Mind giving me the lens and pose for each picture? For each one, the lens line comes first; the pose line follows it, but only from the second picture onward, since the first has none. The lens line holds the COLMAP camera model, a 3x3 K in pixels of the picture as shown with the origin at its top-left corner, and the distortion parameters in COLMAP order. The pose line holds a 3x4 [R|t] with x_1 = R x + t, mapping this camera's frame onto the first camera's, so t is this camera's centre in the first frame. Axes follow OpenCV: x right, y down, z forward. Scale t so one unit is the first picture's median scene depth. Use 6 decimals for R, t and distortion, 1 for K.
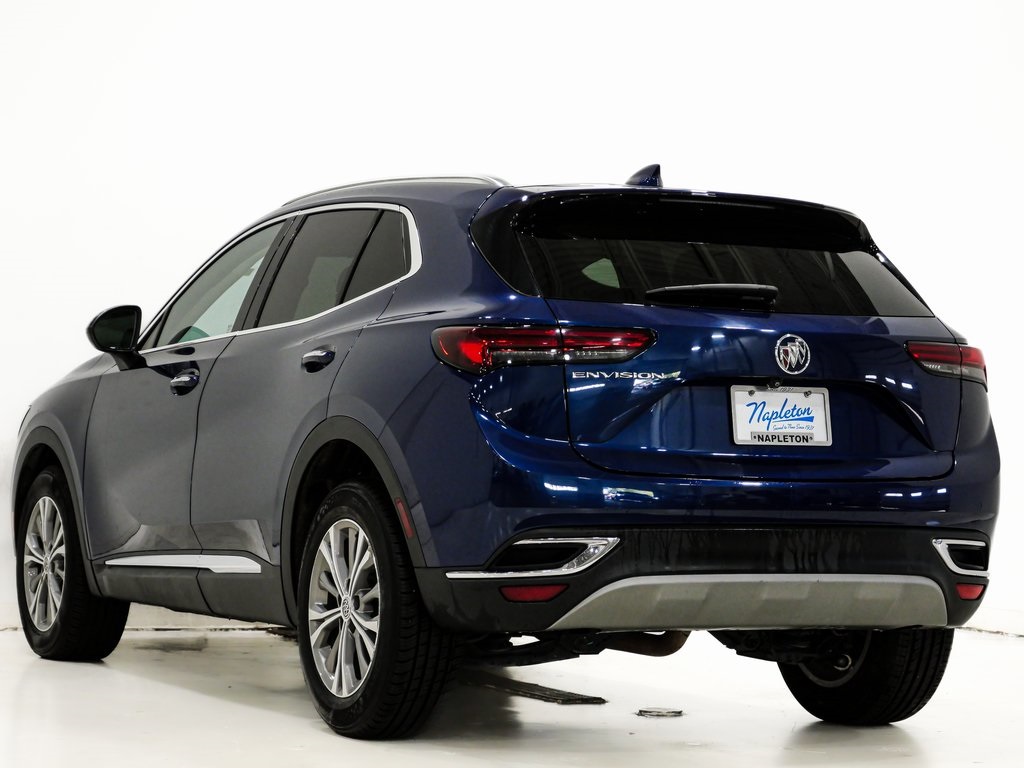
lens RADIAL K [[2952.3, 0, 515.0], [0, 2952.3, 387.4], [0, 0, 1]] dist [0.115293, 0.000000]
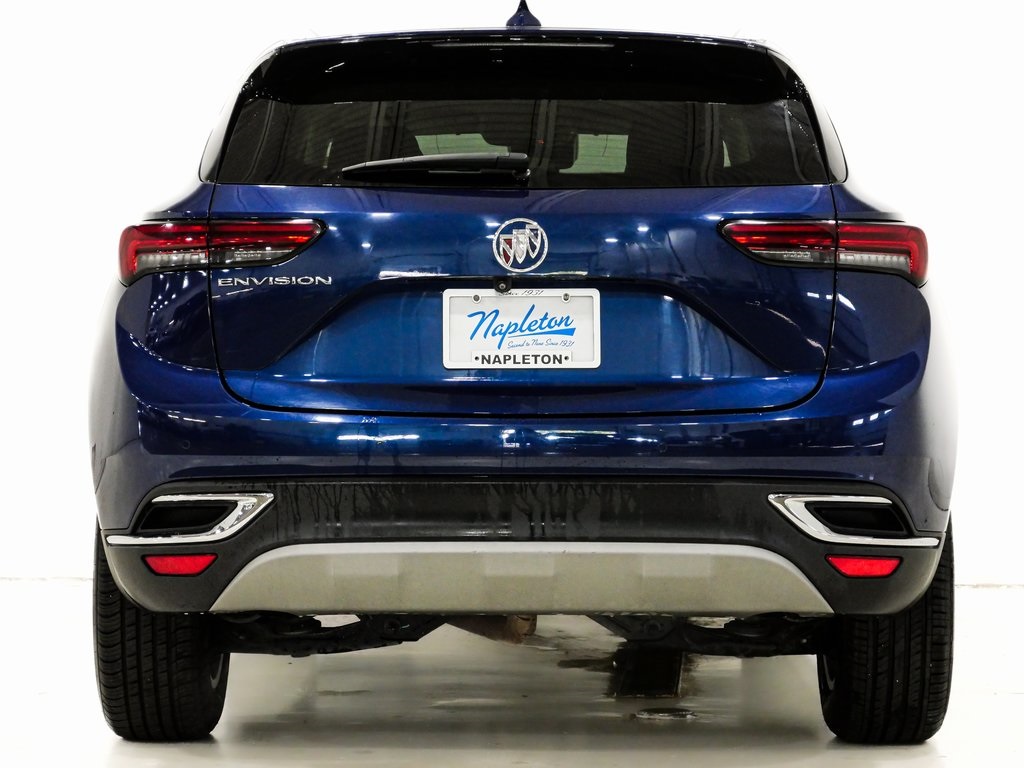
lens RADIAL K [[3086.1, 0, 509.3], [0, 3086.1, 383.7], [0, 0, 1]] dist [-0.171338, 0.000000]
pose [[0.885597, -0.014660, -0.464224, 0.447067], [0.025345, 0.999538, 0.016786, 0.010376], [0.463763, -0.026631, 0.885559, 0.314921]]
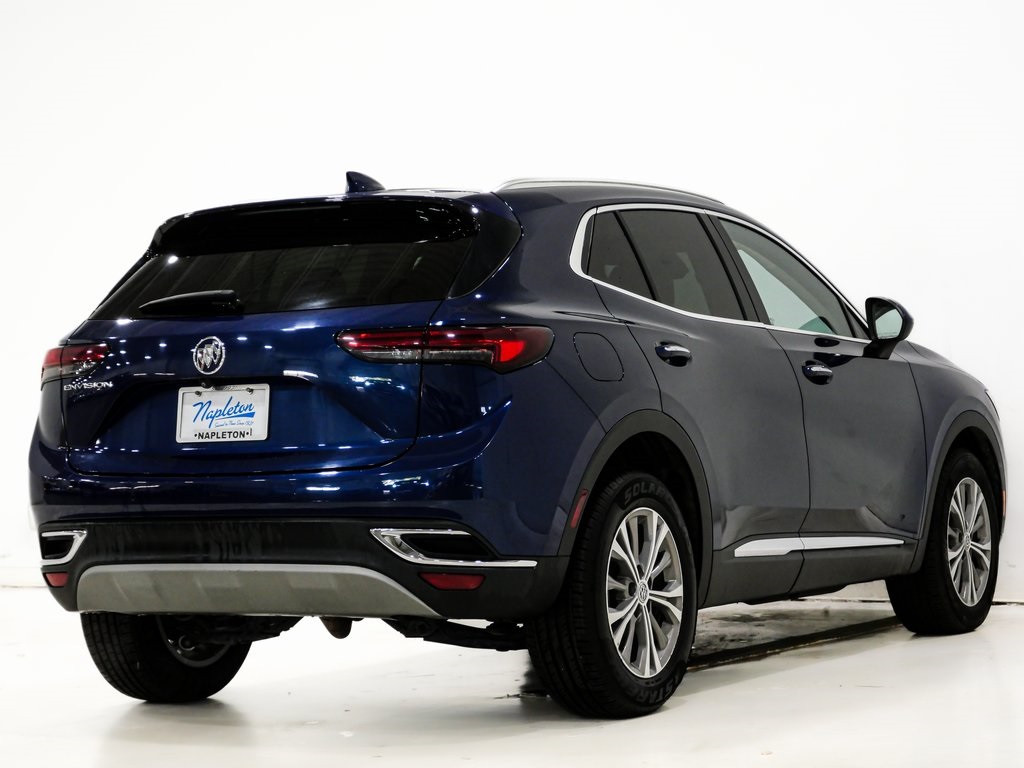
lens RADIAL K [[2580.2, 0, 514.1], [0, 2580.2, 380.8], [0, 0, 1]] dist [-0.135718, 0.000000]
pose [[0.554742, -0.051864, -0.830404, 0.911620], [0.057010, 0.998079, -0.024251, 0.026234], [0.830067, -0.033888, 0.556633, 0.577935]]
